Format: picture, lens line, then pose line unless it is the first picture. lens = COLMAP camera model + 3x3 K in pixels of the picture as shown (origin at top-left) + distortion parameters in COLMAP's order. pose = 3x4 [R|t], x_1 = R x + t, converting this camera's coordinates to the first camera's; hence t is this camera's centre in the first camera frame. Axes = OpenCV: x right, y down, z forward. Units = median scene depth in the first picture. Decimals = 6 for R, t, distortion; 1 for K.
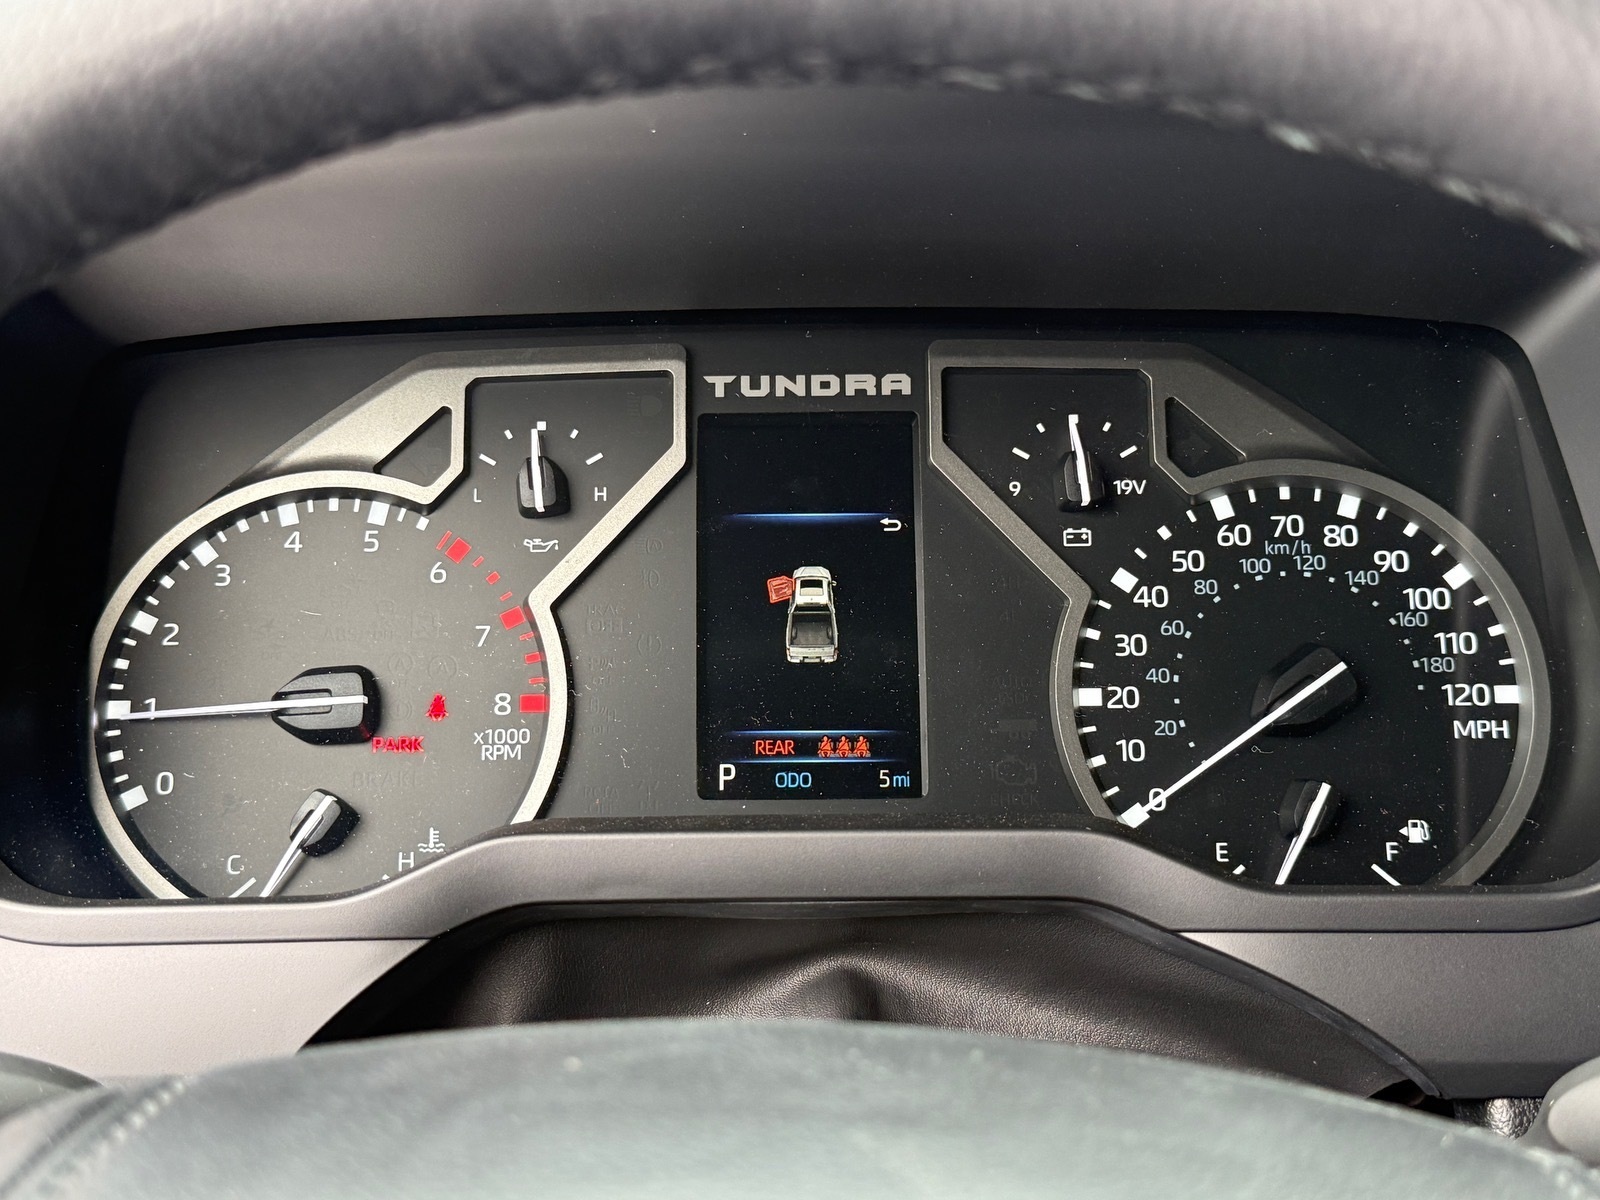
lens RADIAL K [[1918.8, 0, 809.1], [0, 1918.8, 599.8], [0, 0, 1]] dist [0.110279, 0.000000]
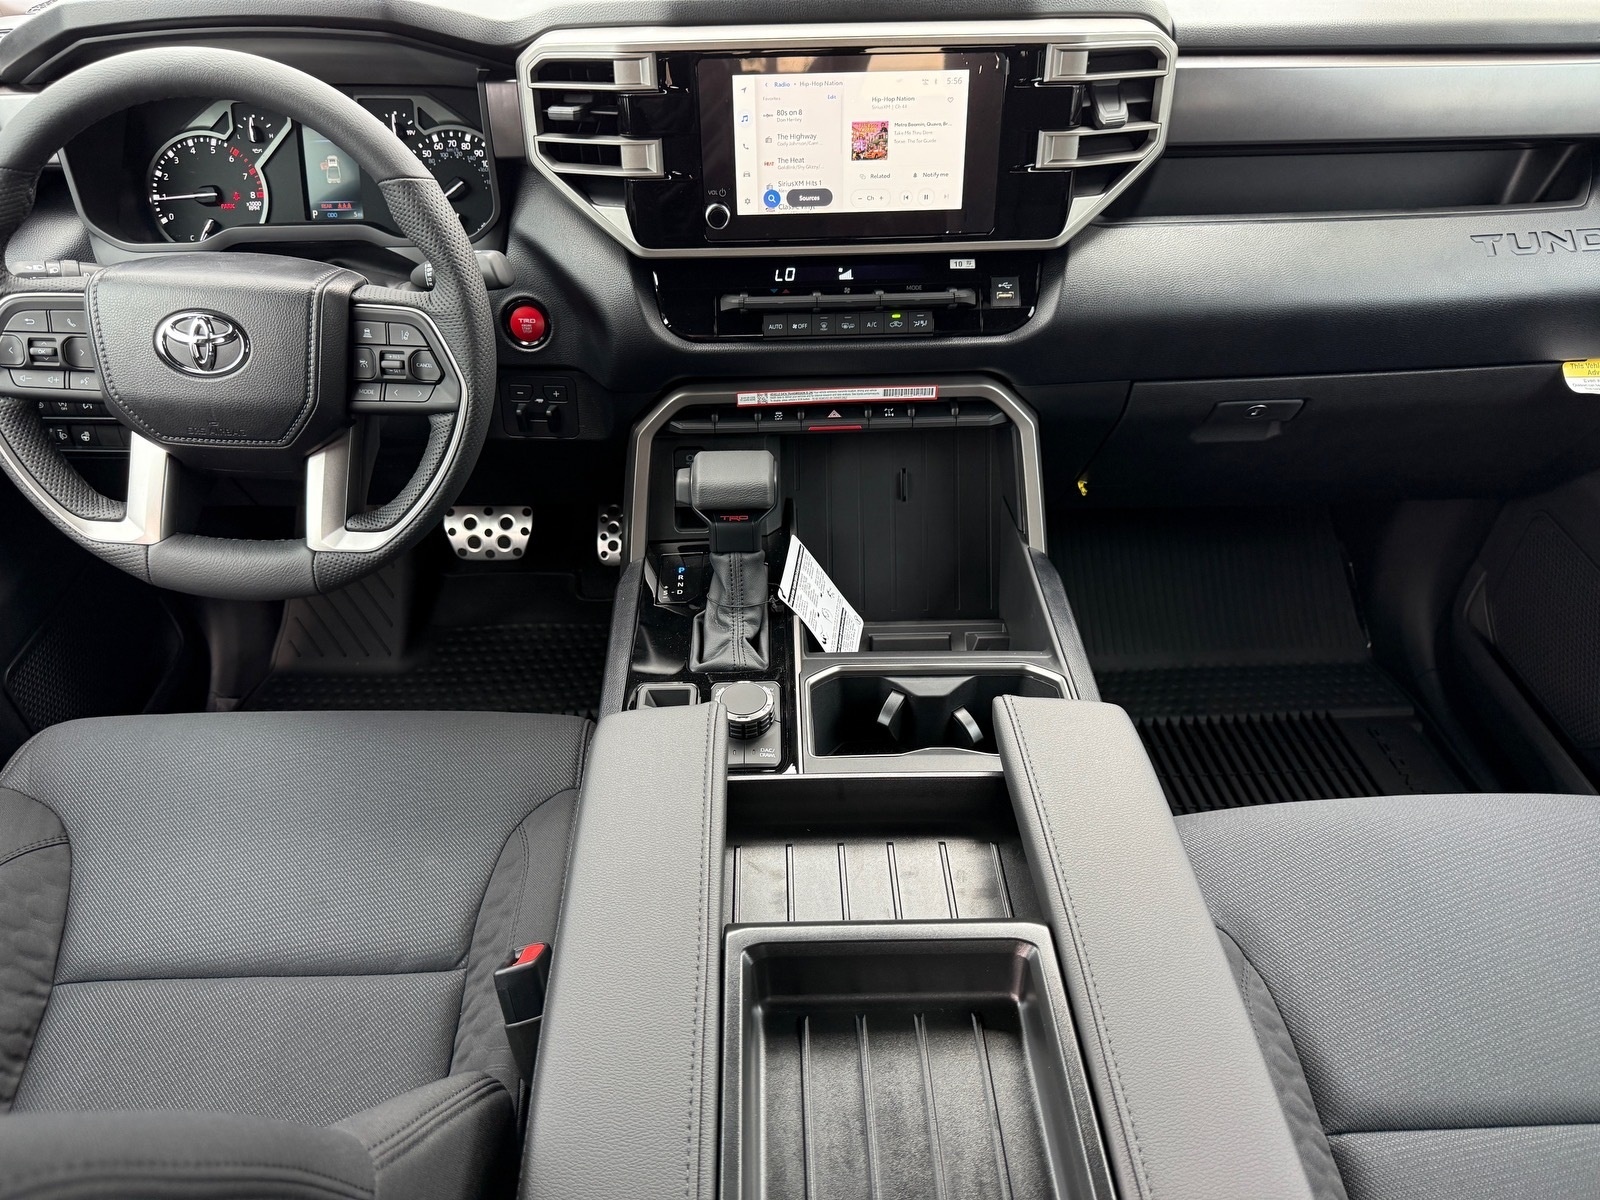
lens RADIAL K [[1133.0, 0, 785.9], [0, 1133.0, 617.0], [0, 0, 1]] dist [-0.004011, -0.018630]
pose [[0.999706, -0.011813, 0.021158, 0.849935], [0.002403, 0.917152, 0.398530, -0.069017], [-0.024113, -0.398362, 0.916911, -1.440778]]
